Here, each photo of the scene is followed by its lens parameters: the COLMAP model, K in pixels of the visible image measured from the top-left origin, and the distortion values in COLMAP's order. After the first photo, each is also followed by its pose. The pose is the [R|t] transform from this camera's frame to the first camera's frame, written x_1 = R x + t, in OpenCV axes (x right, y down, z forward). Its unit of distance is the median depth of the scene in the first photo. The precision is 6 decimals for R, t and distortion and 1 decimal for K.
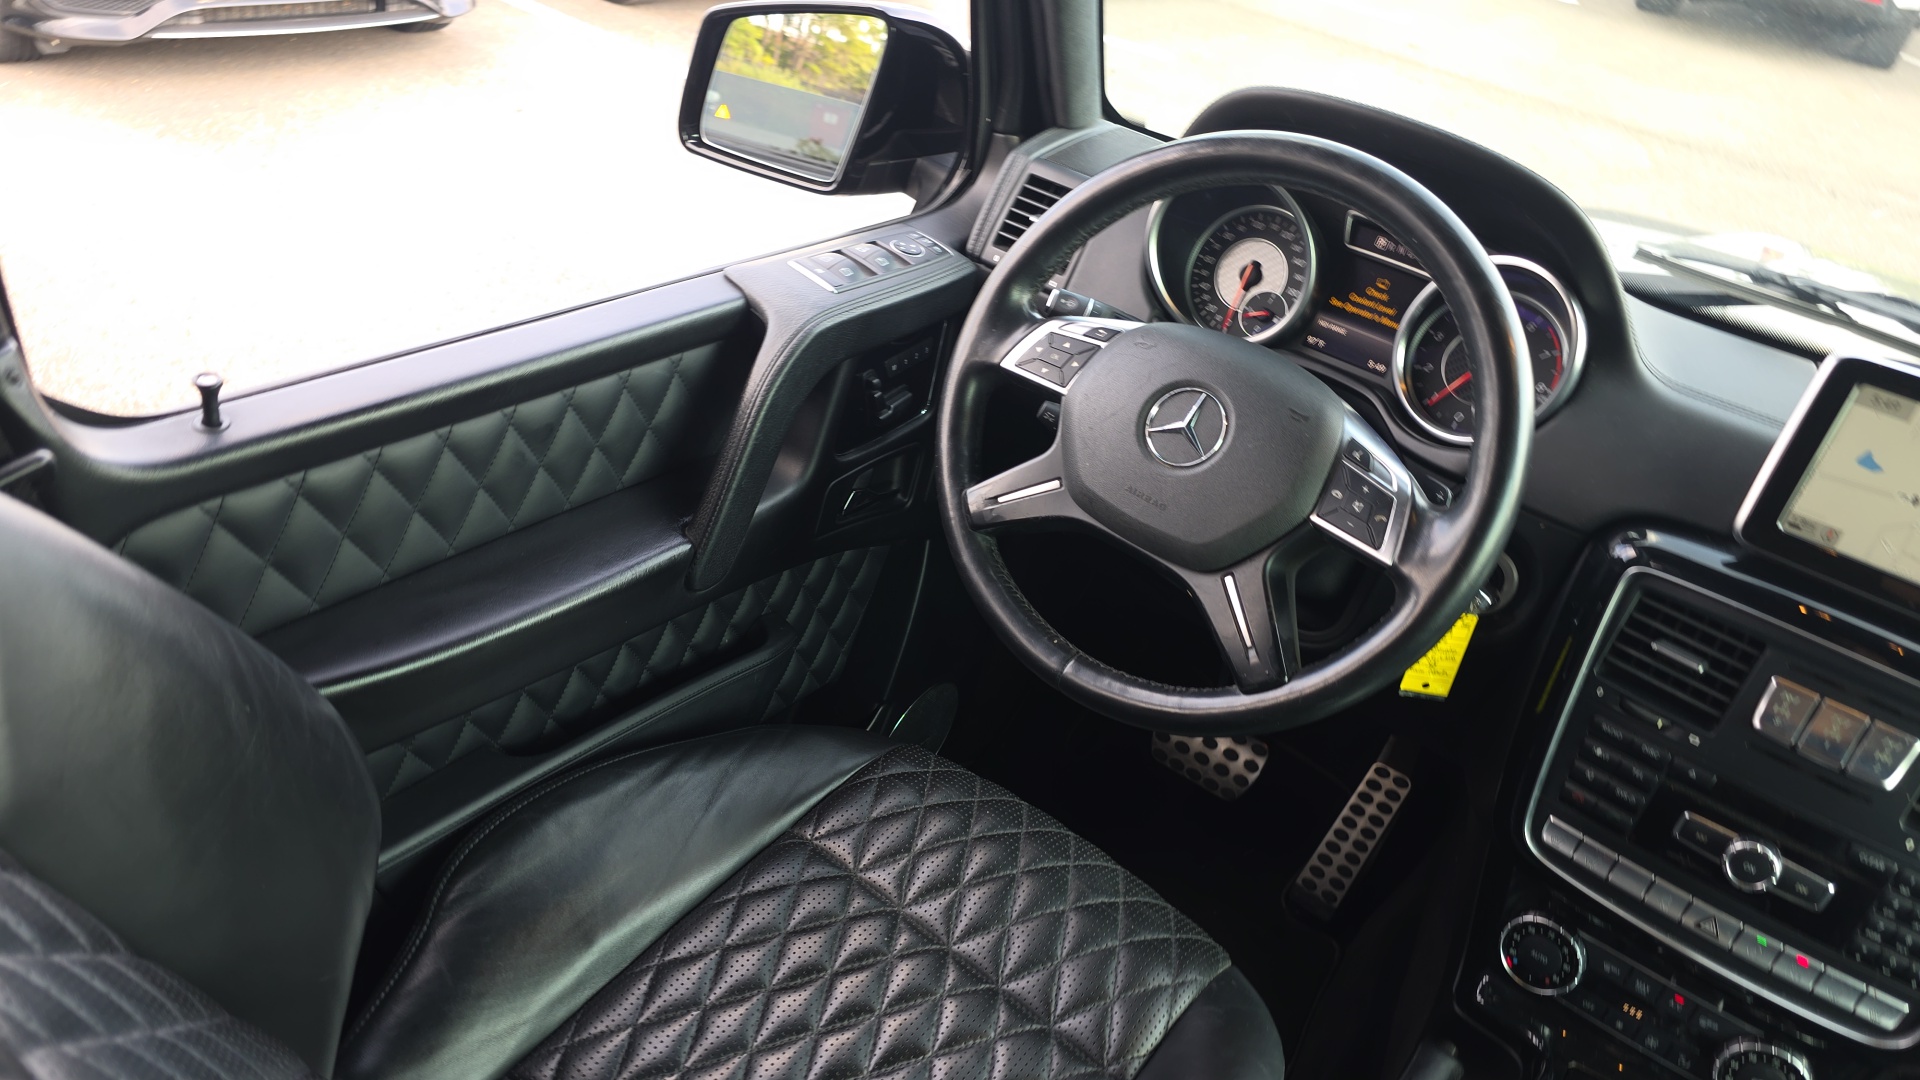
lens RADIAL K [[1302.7, 0, 956.1], [0, 1302.7, 562.7], [0, 0, 1]] dist [0.060950, -0.054747]
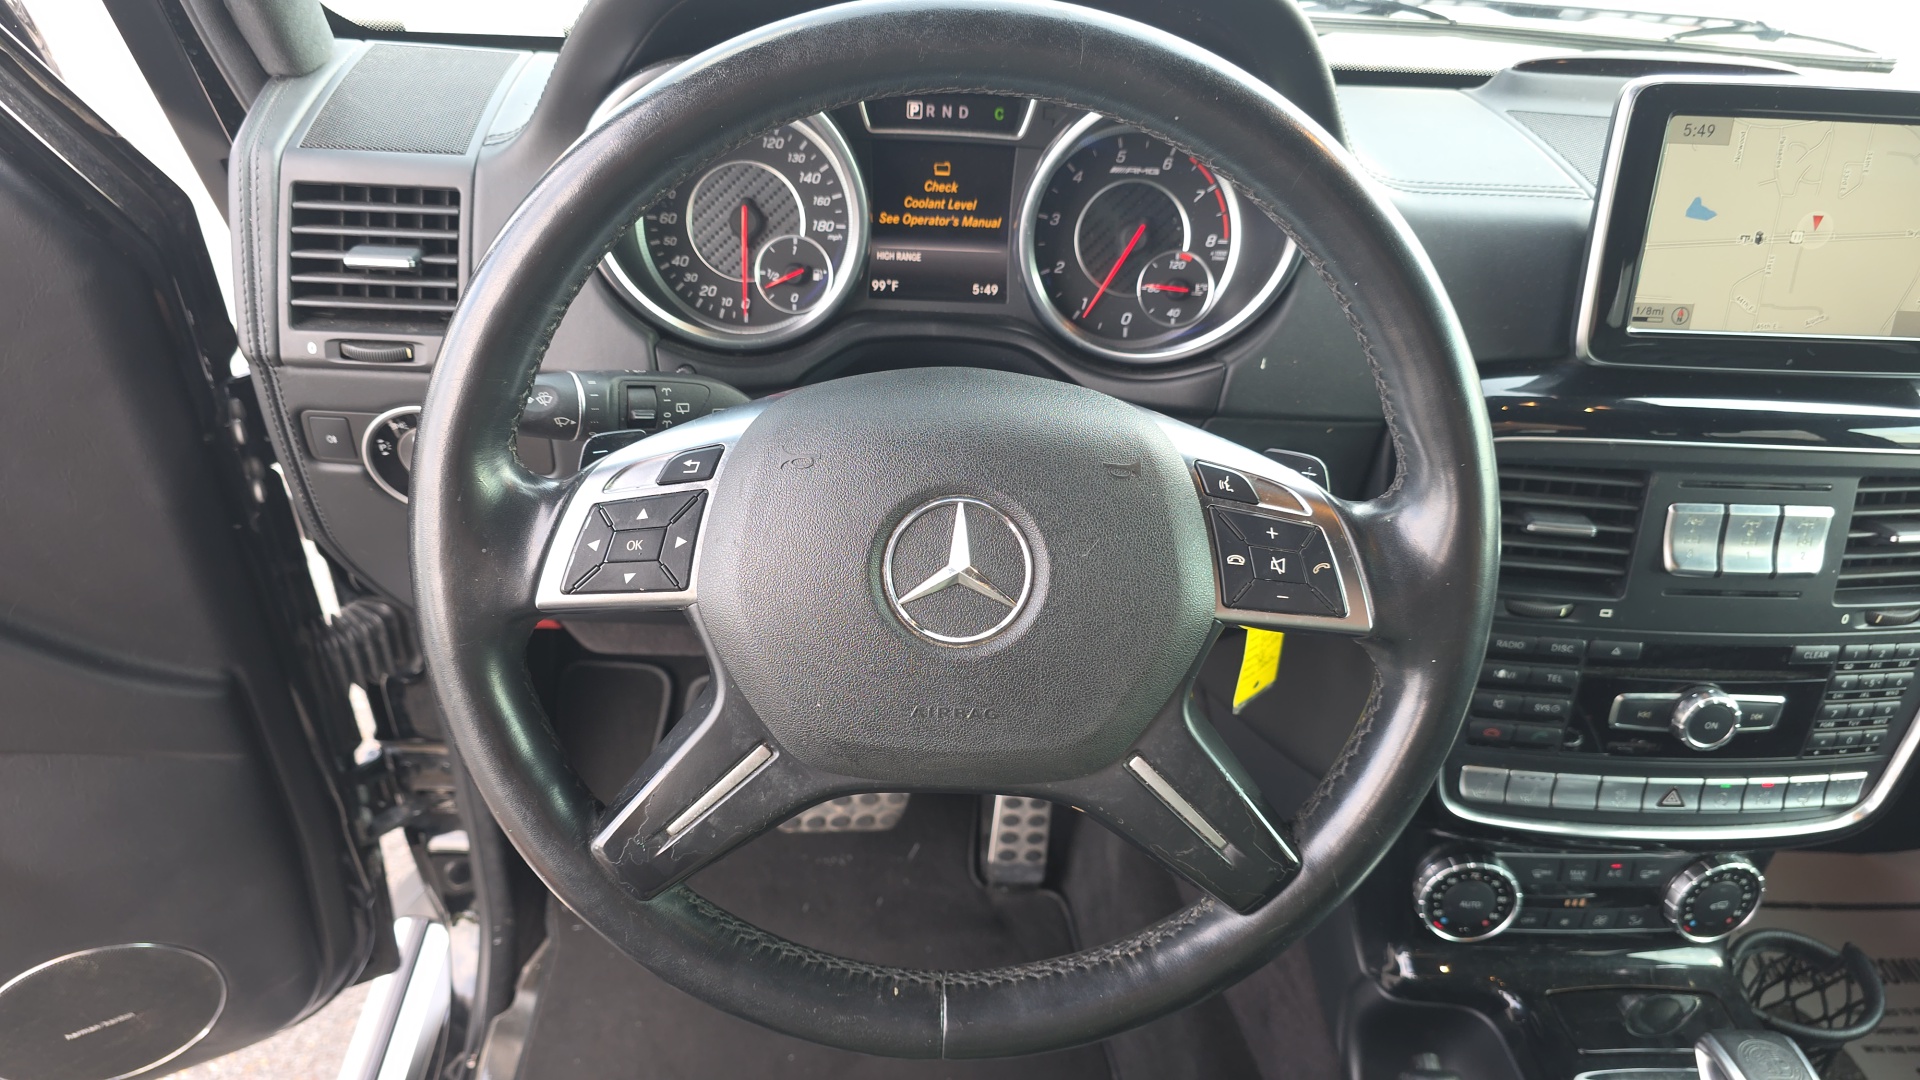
lens RADIAL K [[1302.7, 0, 963.6], [0, 1302.7, 525.6], [0, 0, 1]] dist [0.060950, -0.054747]
pose [[0.757988, -0.462505, 0.459938, -0.057378], [0.403858, 0.886497, 0.225879, -0.222466], [-0.512205, 0.014536, 0.858740, 0.487363]]
